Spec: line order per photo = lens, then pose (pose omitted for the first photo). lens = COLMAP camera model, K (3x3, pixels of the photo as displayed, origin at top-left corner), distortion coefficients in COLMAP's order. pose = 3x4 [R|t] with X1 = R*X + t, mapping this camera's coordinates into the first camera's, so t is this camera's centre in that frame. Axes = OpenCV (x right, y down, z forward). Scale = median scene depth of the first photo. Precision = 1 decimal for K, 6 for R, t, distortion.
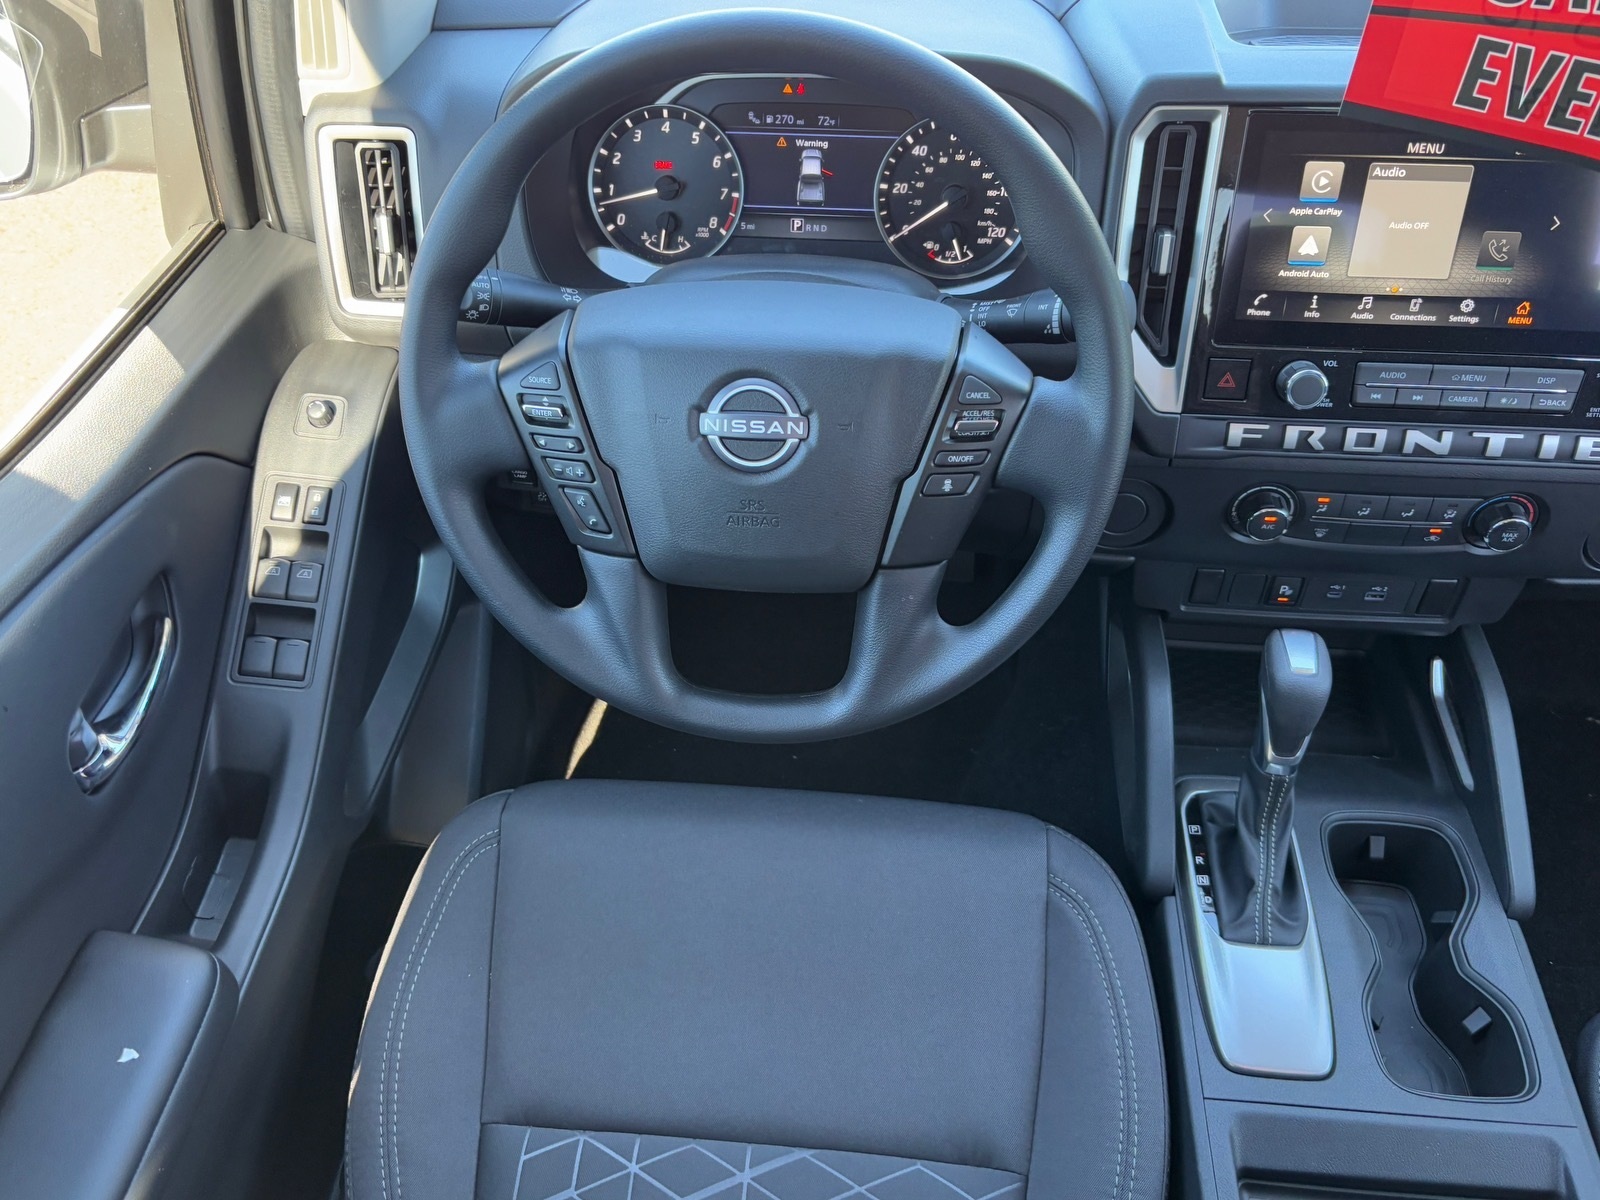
lens RADIAL K [[1277.6, 0, 797.5], [0, 1277.6, 611.9], [0, 0, 1]] dist [0.030791, -0.037085]
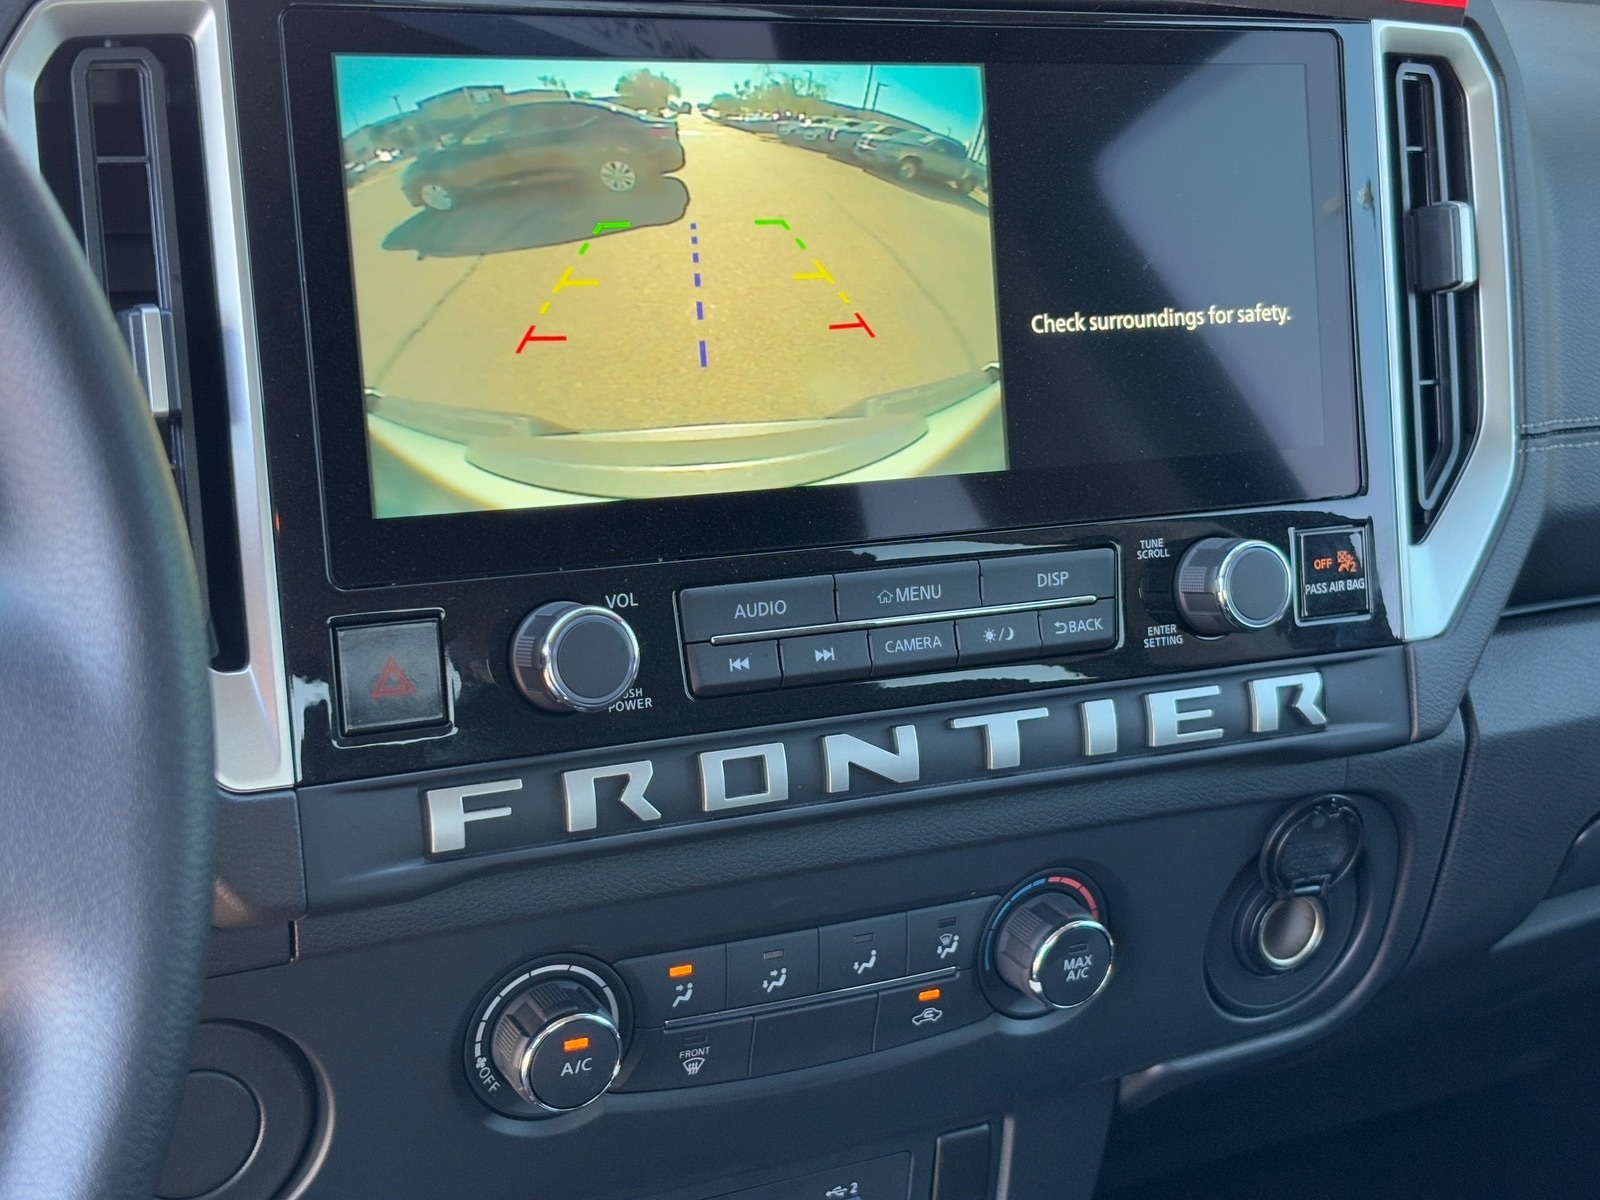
lens RADIAL K [[2465.6, 0, 788.7], [0, 2465.6, 612.3], [0, 0, 1]] dist [0.185875, 0.000000]
pose [[0.835384, -0.109470, 0.538656, 0.040560], [0.316209, 0.897285, -0.308045, 0.064772], [-0.449607, 0.427663, 0.784193, 0.364873]]
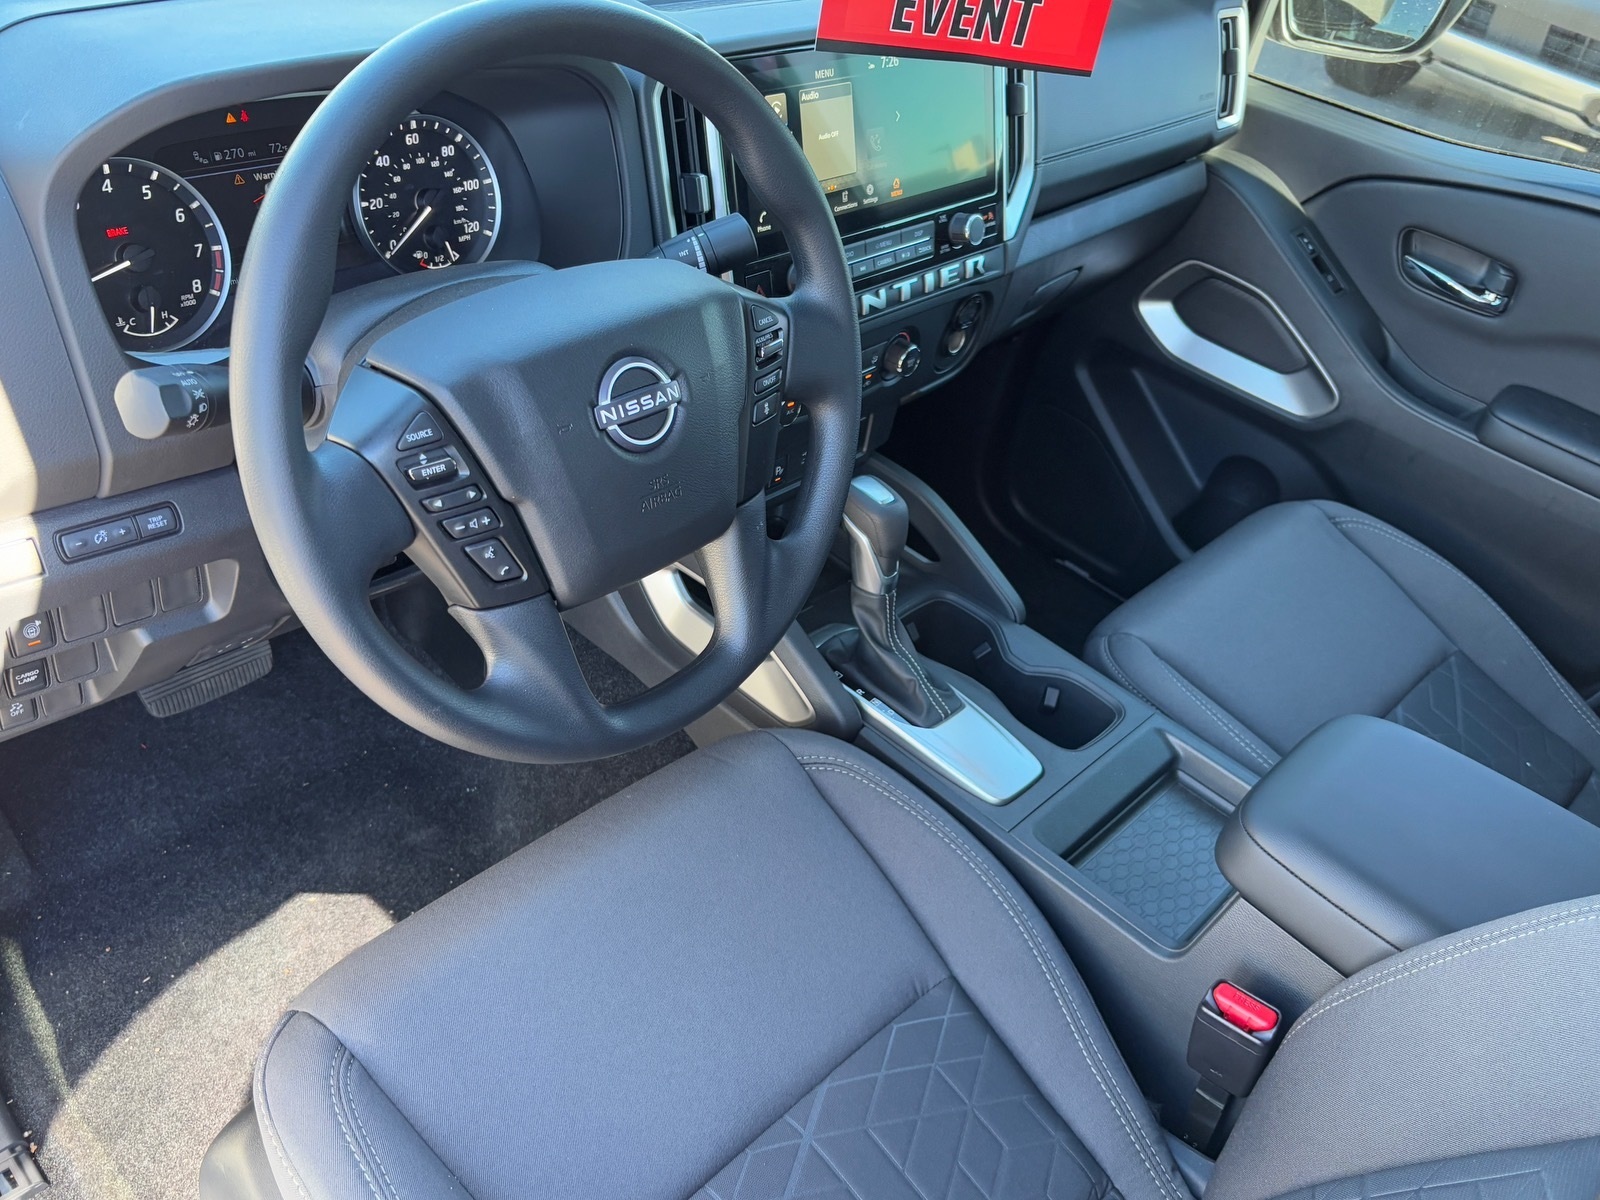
lens RADIAL K [[1376.0, 0, 803.8], [0, 1376.0, 607.1], [0, 0, 1]] dist [-0.017893, 0.061361]
pose [[0.599707, -0.393204, 0.696952, -0.619573], [0.427460, 0.893688, 0.136380, -0.077716], [-0.676483, 0.216132, 0.704030, 0.159557]]
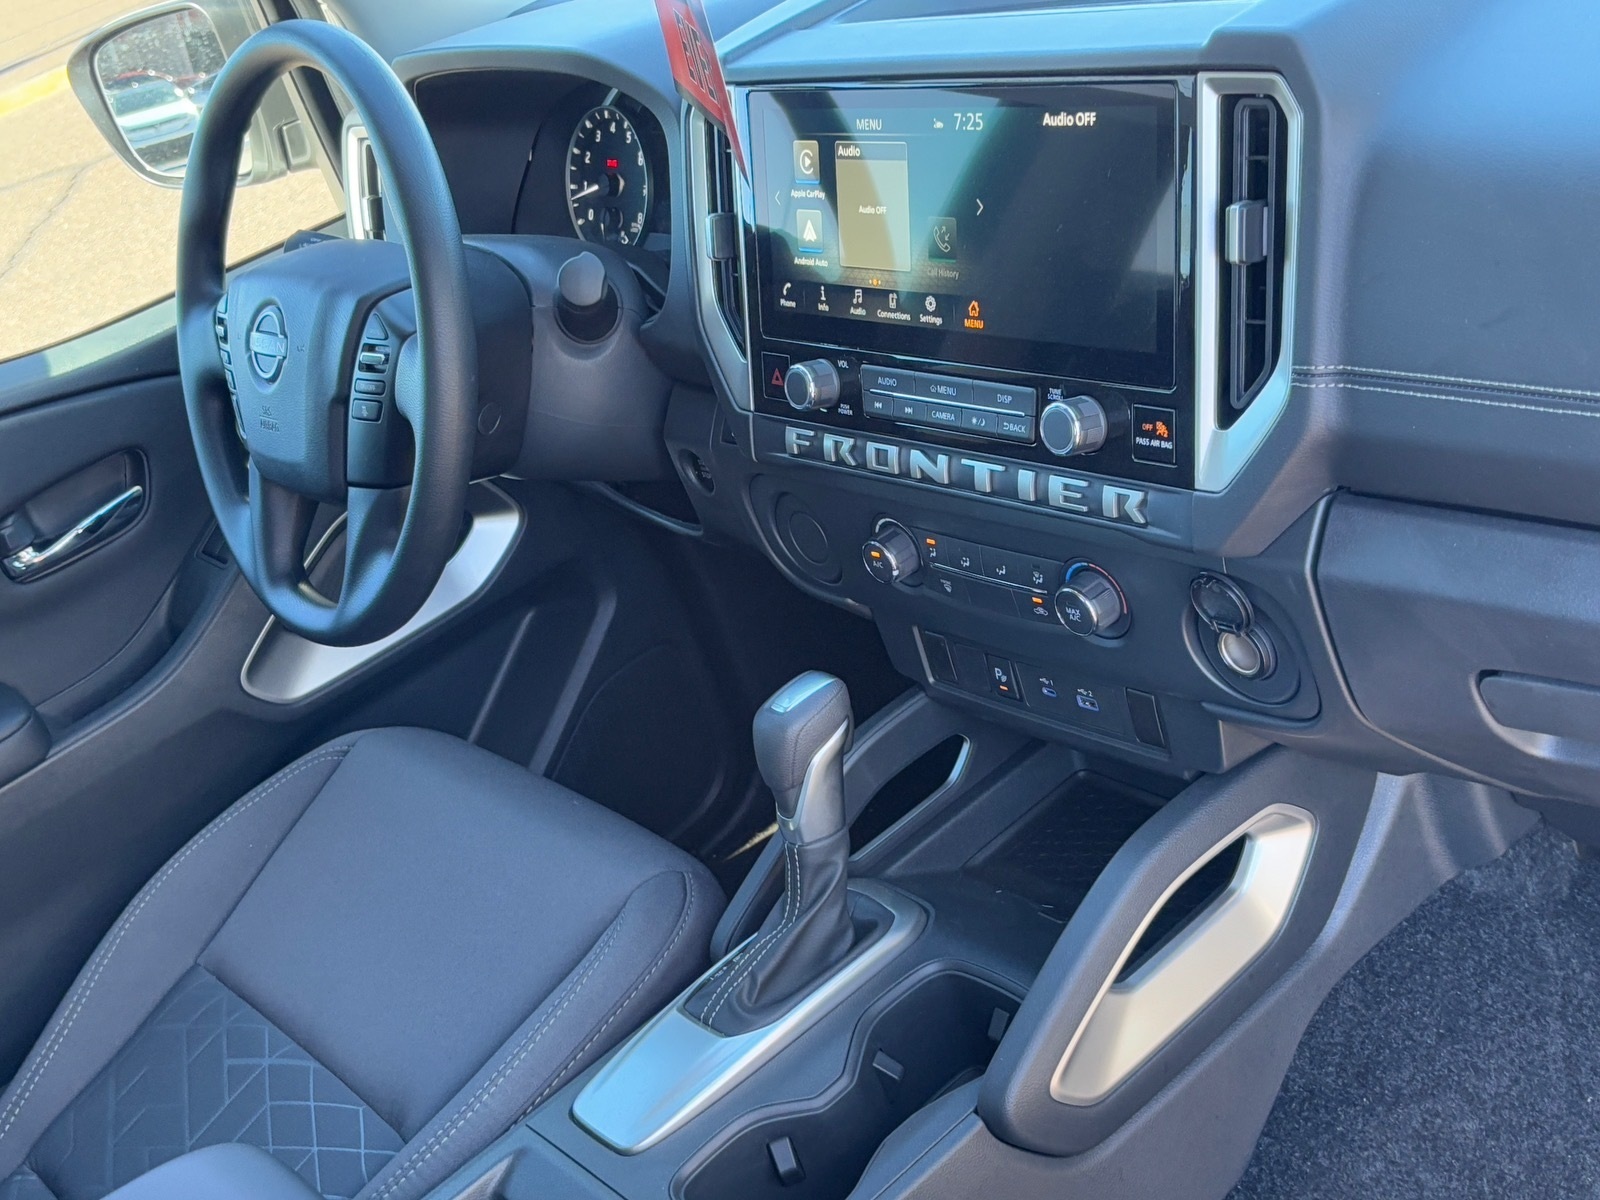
lens RADIAL K [[2012.7, 0, 811.0], [0, 2012.7, 628.1], [0, 0, 1]] dist [0.125259, 0.000000]
pose [[0.677470, 0.156753, -0.718653, 1.413603], [-0.266631, 0.962912, -0.041321, 0.044842], [0.685523, 0.219609, 0.694140, 0.058118]]
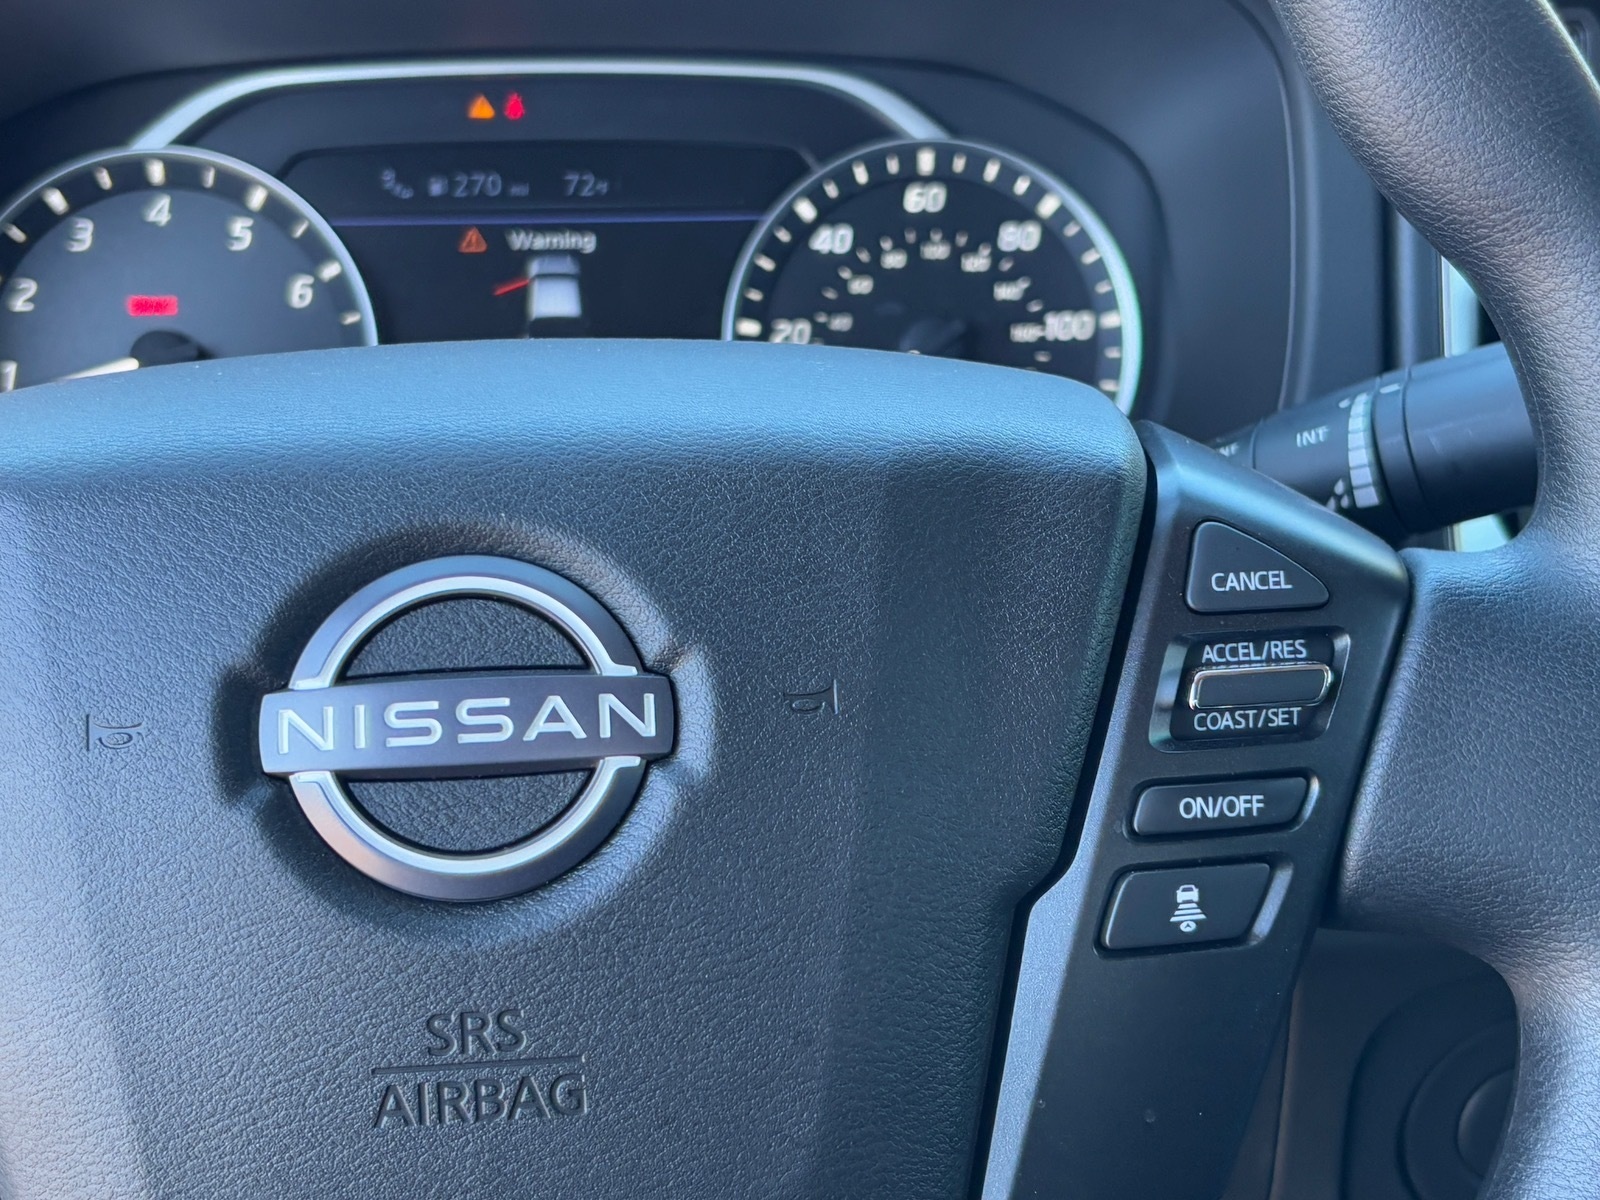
lens RADIAL K [[2397.6, 0, 835.8], [0, 2397.6, 594.8], [0, 0, 1]] dist [0.059528, 0.000000]
pose [[0.985066, -0.052581, 0.163949, -0.032357], [0.114129, 0.912379, -0.393115, 0.028993], [-0.128913, 0.405955, 0.904755, 0.425737]]
